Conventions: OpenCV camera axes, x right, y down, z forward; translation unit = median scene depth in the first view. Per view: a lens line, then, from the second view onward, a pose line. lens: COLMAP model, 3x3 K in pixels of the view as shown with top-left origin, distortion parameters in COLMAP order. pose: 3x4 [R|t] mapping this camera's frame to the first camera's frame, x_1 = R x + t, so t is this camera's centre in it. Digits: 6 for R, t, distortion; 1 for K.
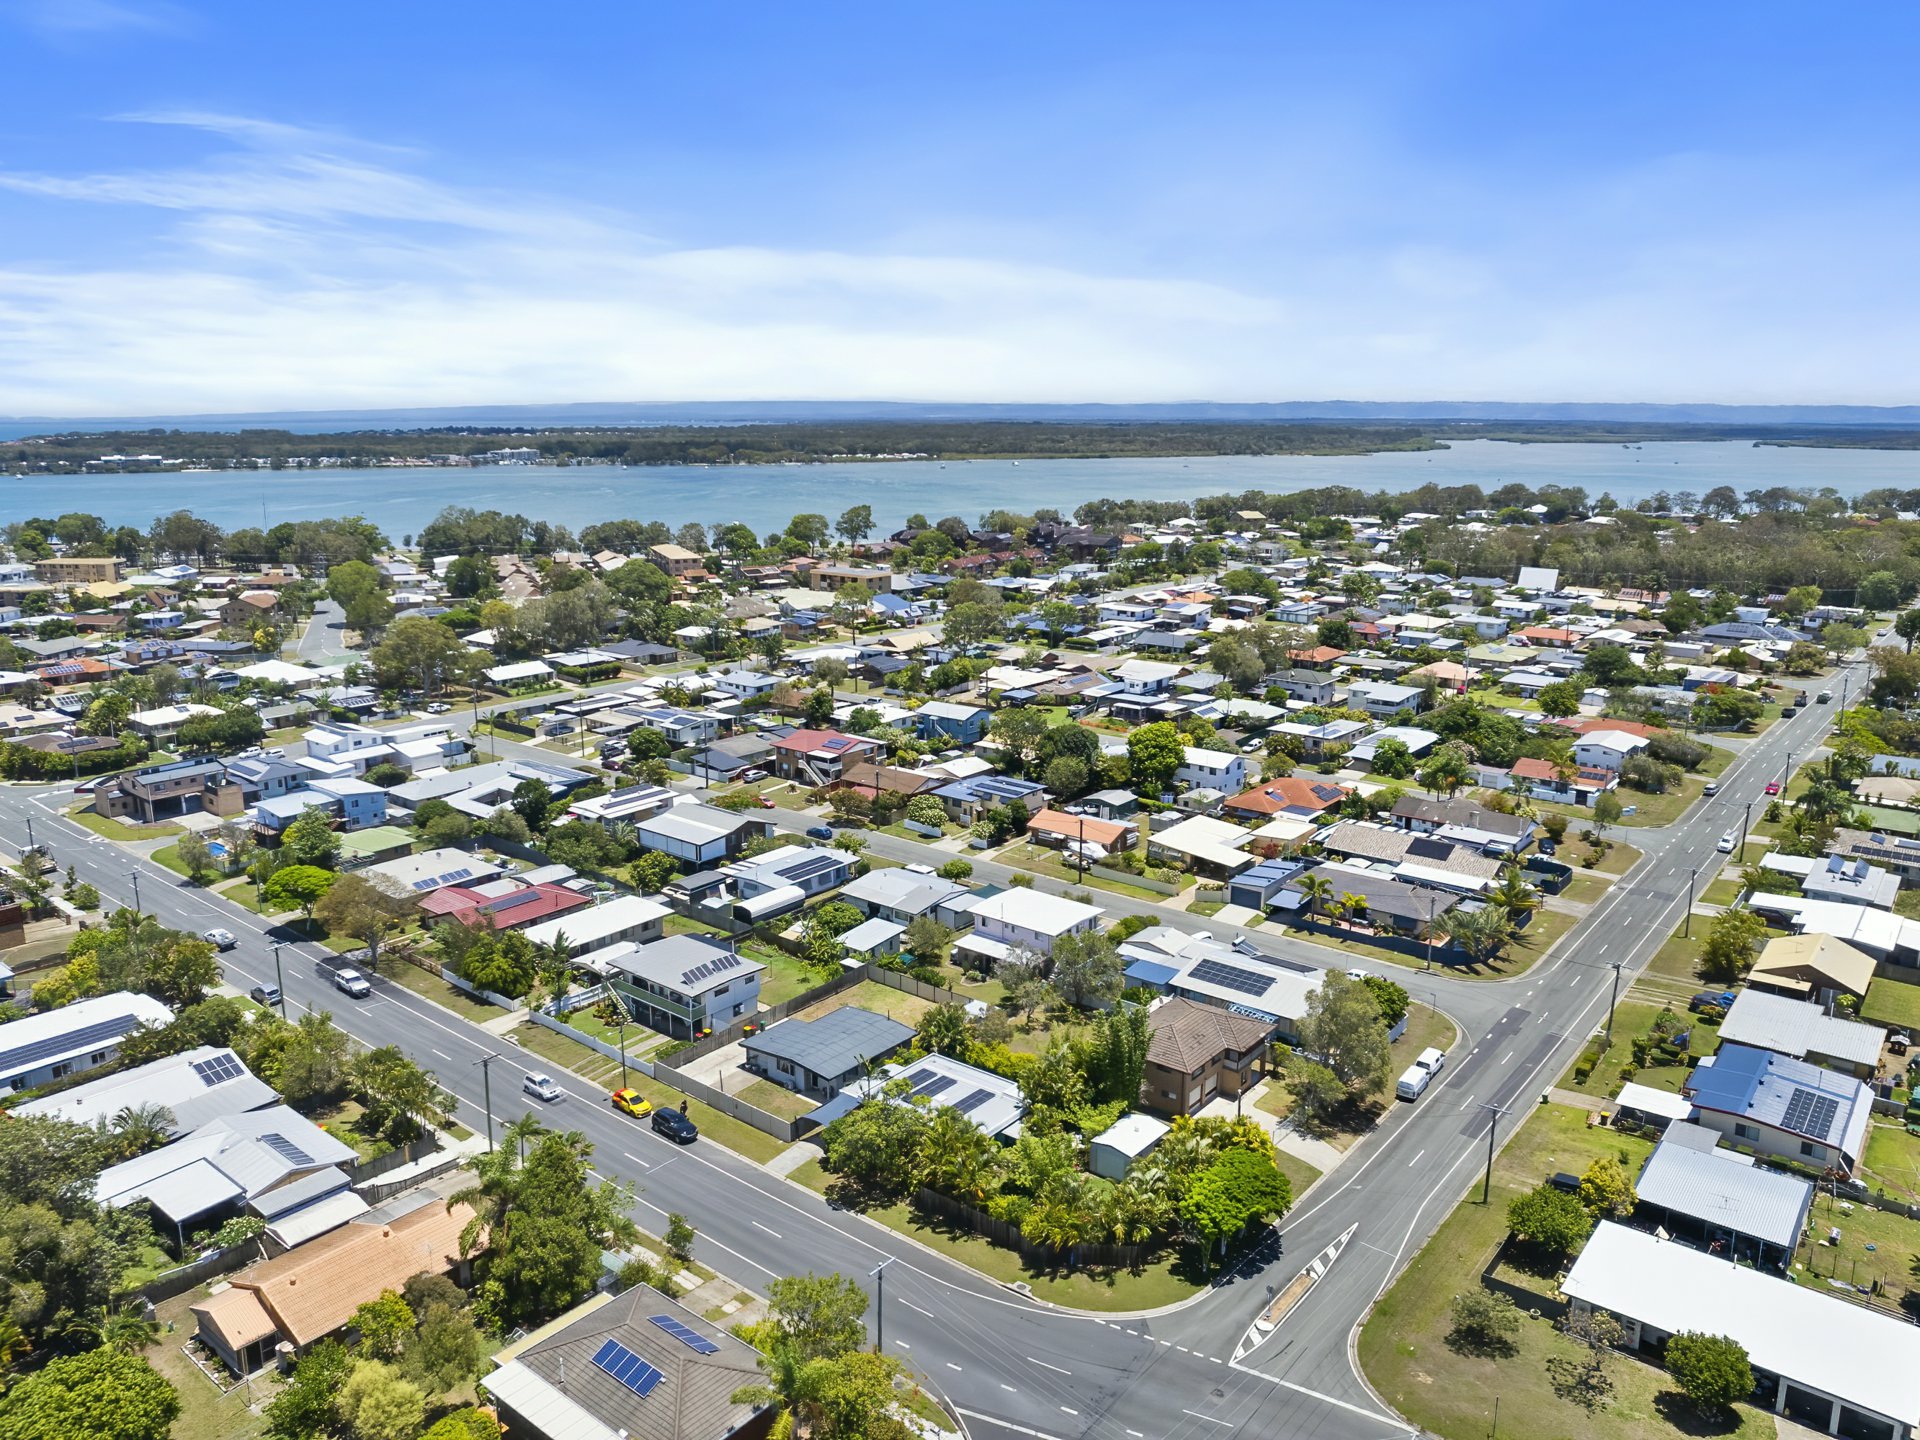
lens RADIAL K [[1377.6, 0, 961.5], [0, 1377.6, 722.6], [0, 0, 1]] dist [-0.048642, 0.005371]
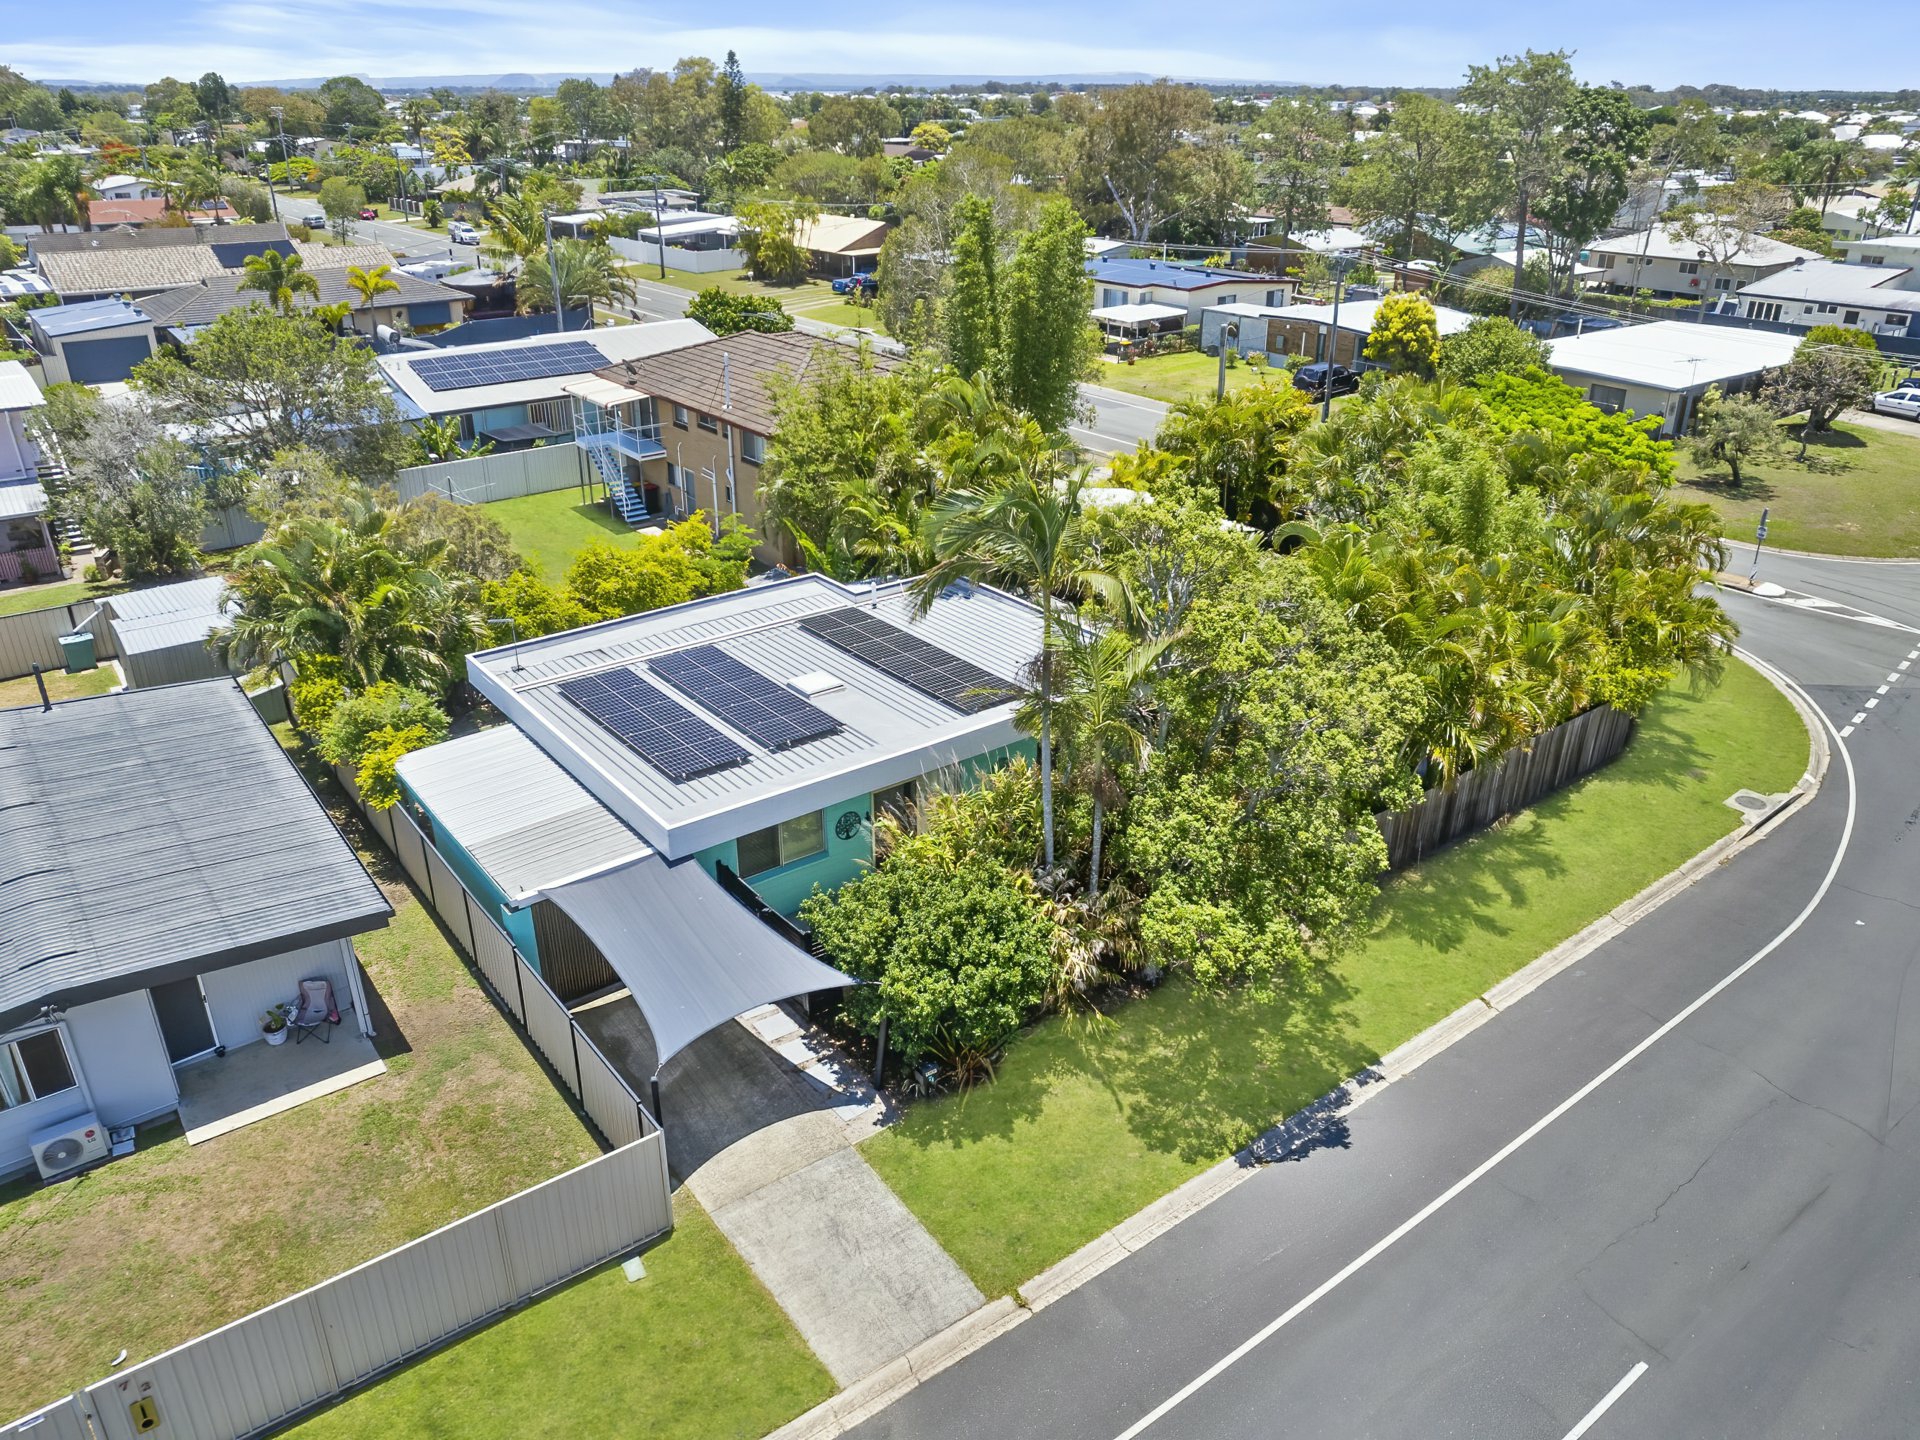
lens RADIAL K [[1377.6, 0, 960.8], [0, 1377.6, 720.8], [0, 0, 1]] dist [-0.048642, 0.005371]
pose [[0.230442, -0.407182, 0.883798, -0.163205], [0.211661, 0.907471, 0.362900, 0.130535], [-0.949787, 0.103438, 0.295304, 0.610996]]
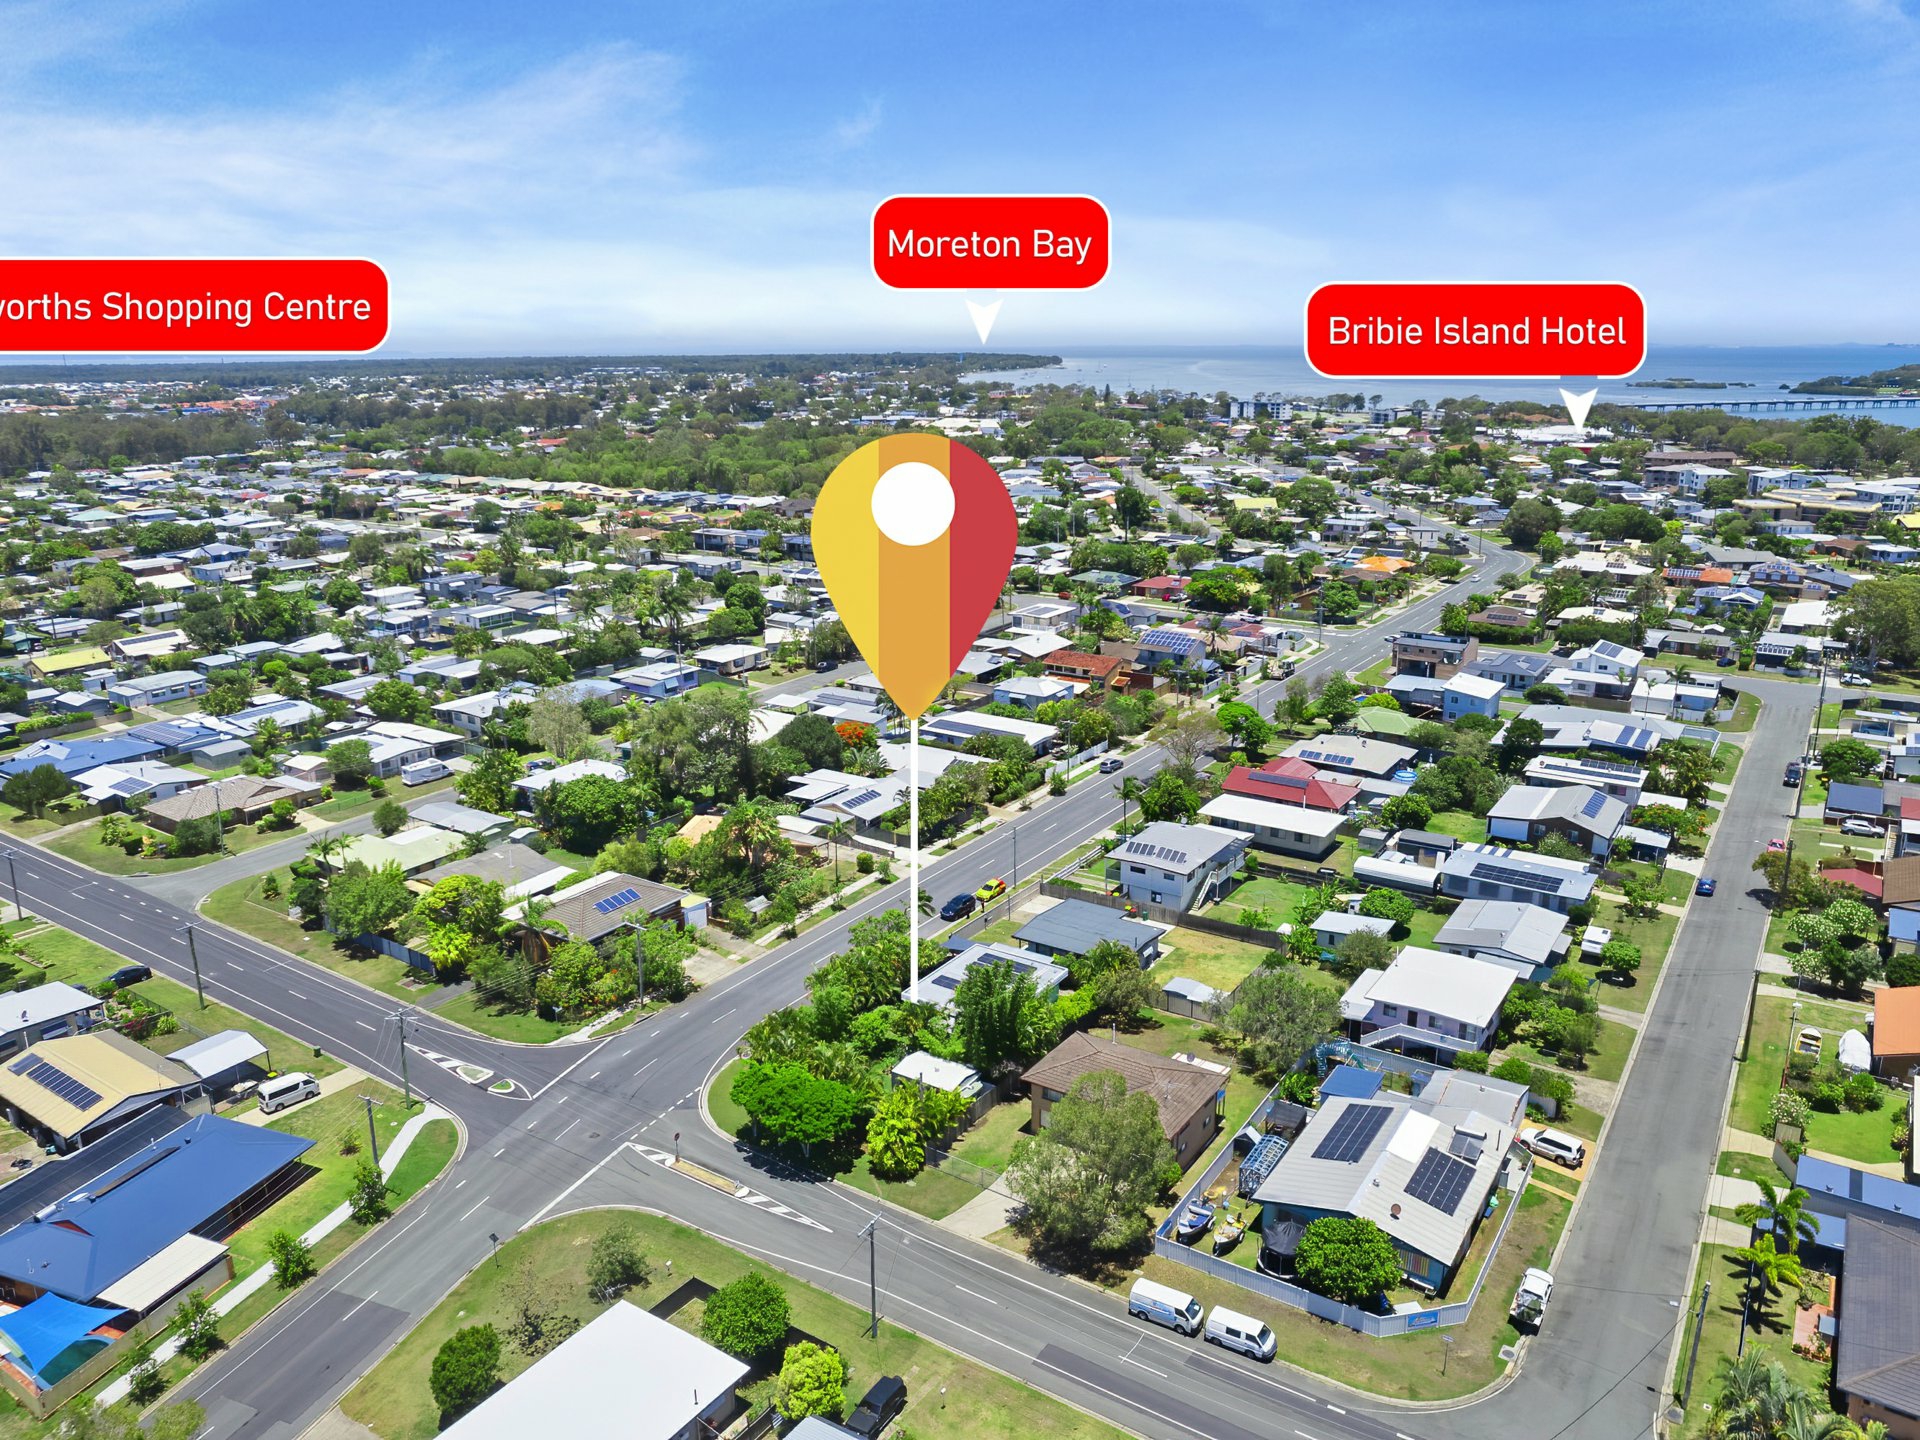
lens RADIAL K [[1377.6, 0, 960.8], [0, 1377.6, 719.8], [0, 0, 1]] dist [-0.048642, 0.005371]
pose [[0.094344, 0.262917, -0.960195, 0.646579], [-0.219390, 0.946276, 0.237550, -0.113989], [0.971065, 0.188246, 0.146957, 0.527597]]
